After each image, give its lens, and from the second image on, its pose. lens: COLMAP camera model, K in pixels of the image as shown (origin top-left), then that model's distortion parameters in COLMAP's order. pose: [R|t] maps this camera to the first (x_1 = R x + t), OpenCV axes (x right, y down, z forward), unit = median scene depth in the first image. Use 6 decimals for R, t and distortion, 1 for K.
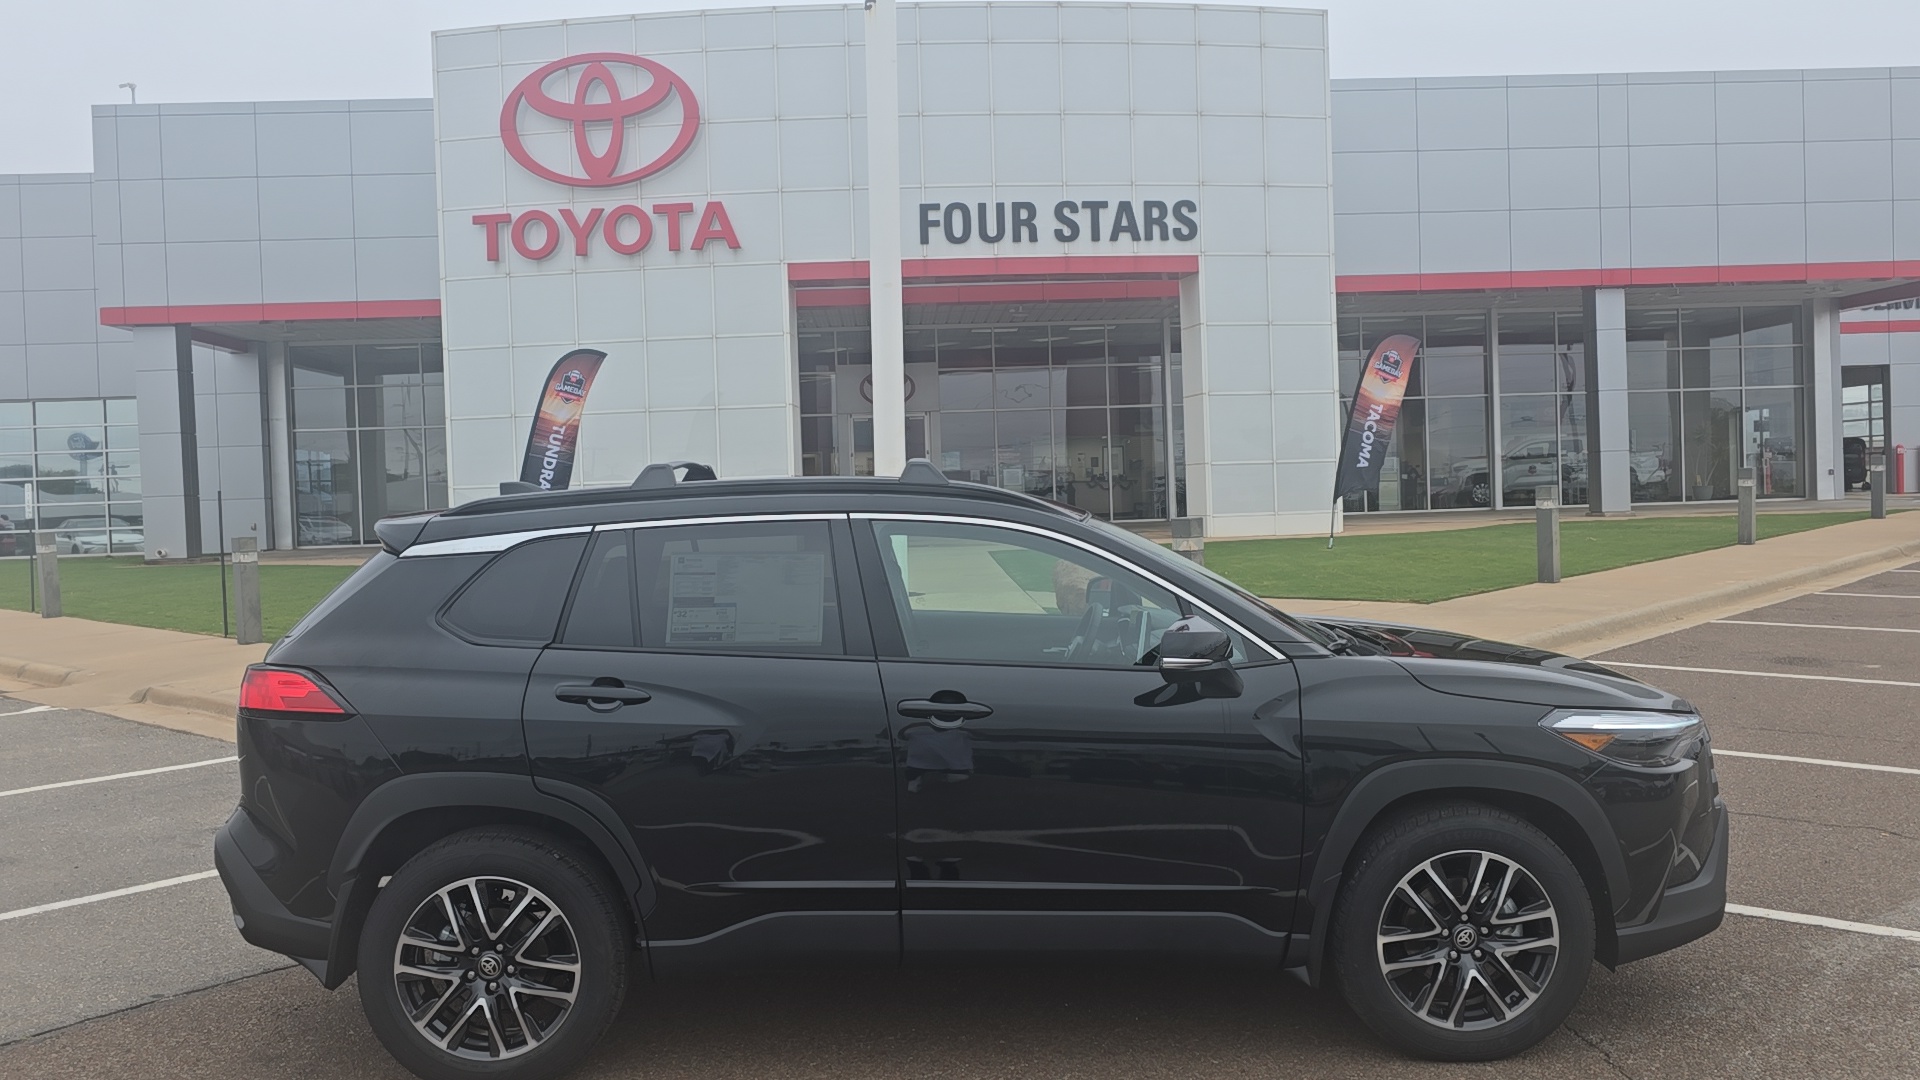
lens RADIAL K [[1592.7, 0, 960.0], [0, 1592.7, 540.0], [0, 0, 1]] dist [0.000423, 0.003394]
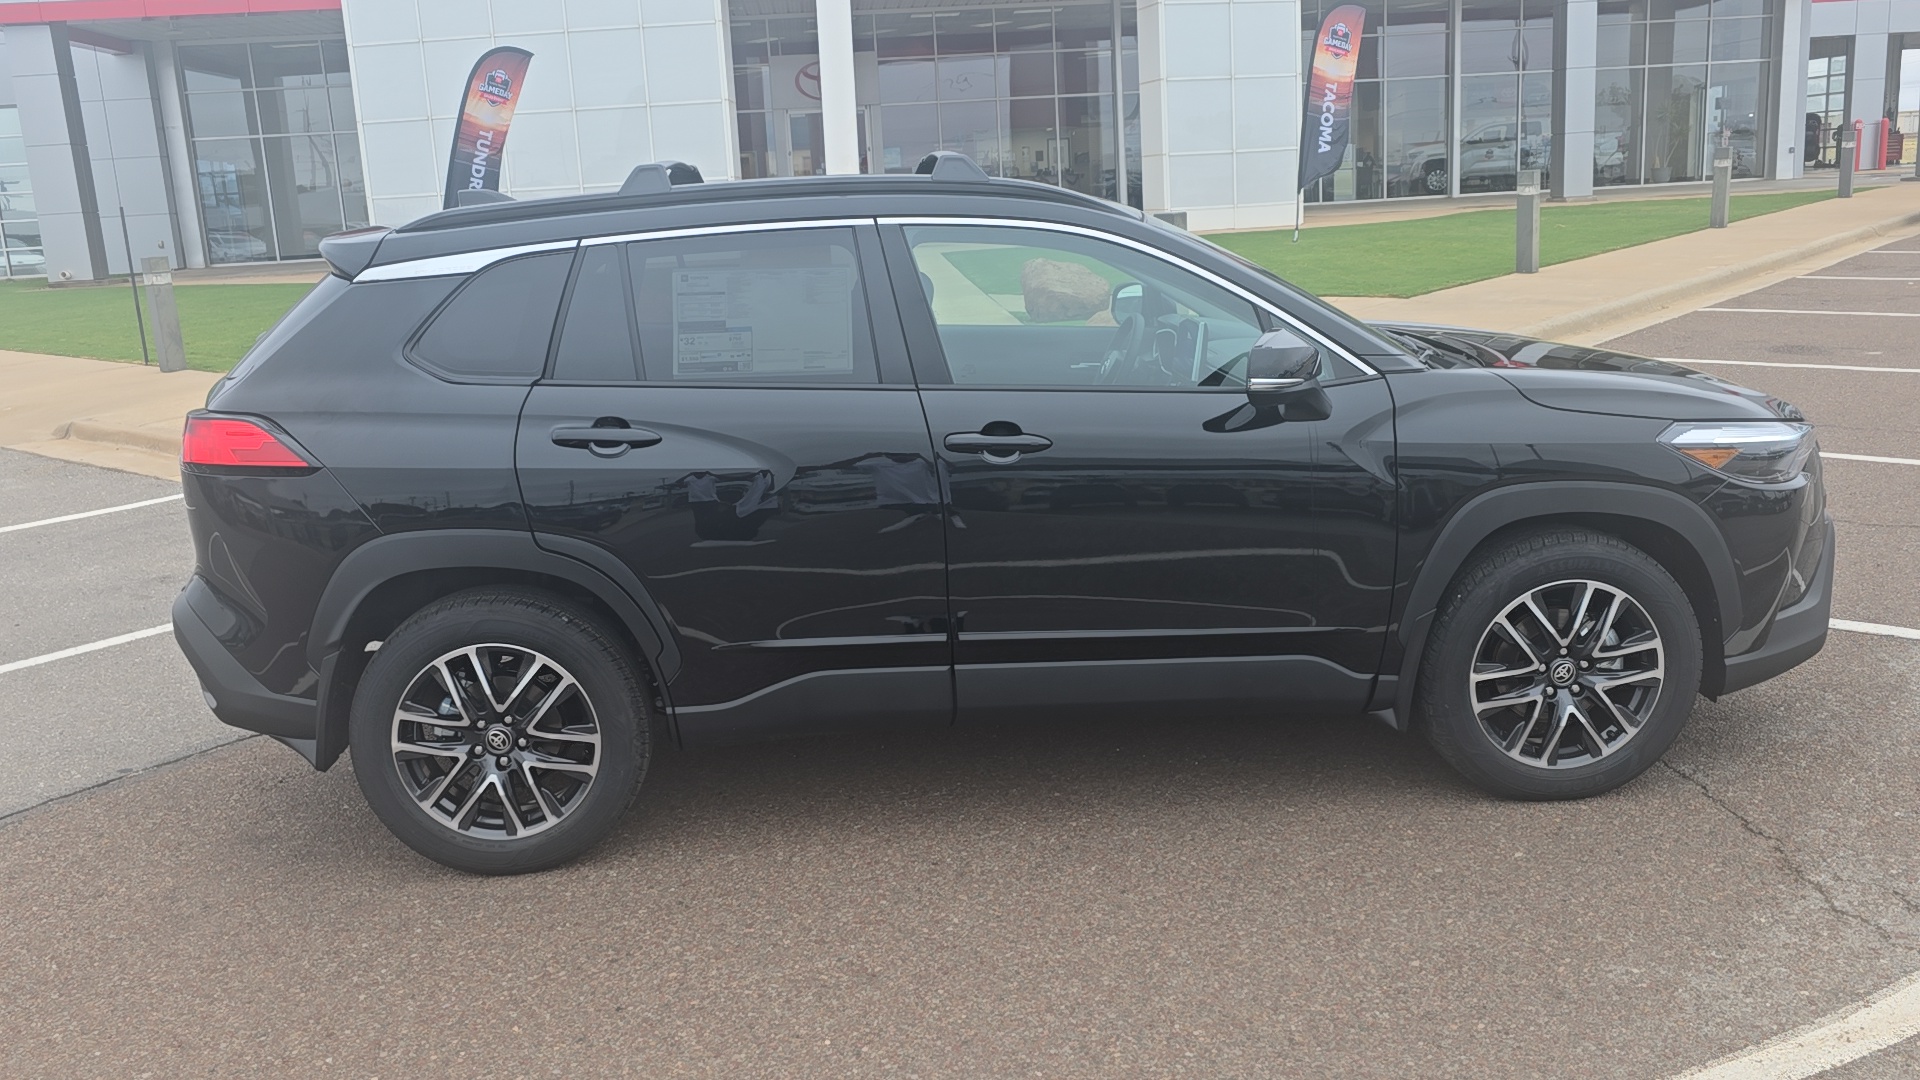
lens RADIAL K [[1592.7, 0, 960.0], [0, 1592.7, 540.0], [0, 0, 1]] dist [0.000423, 0.003394]
pose [[0.998878, -0.030172, 0.036513, -0.058980], [0.022896, 0.982395, 0.185408, -0.004339], [-0.041464, -0.184364, 0.981983, 0.115354]]
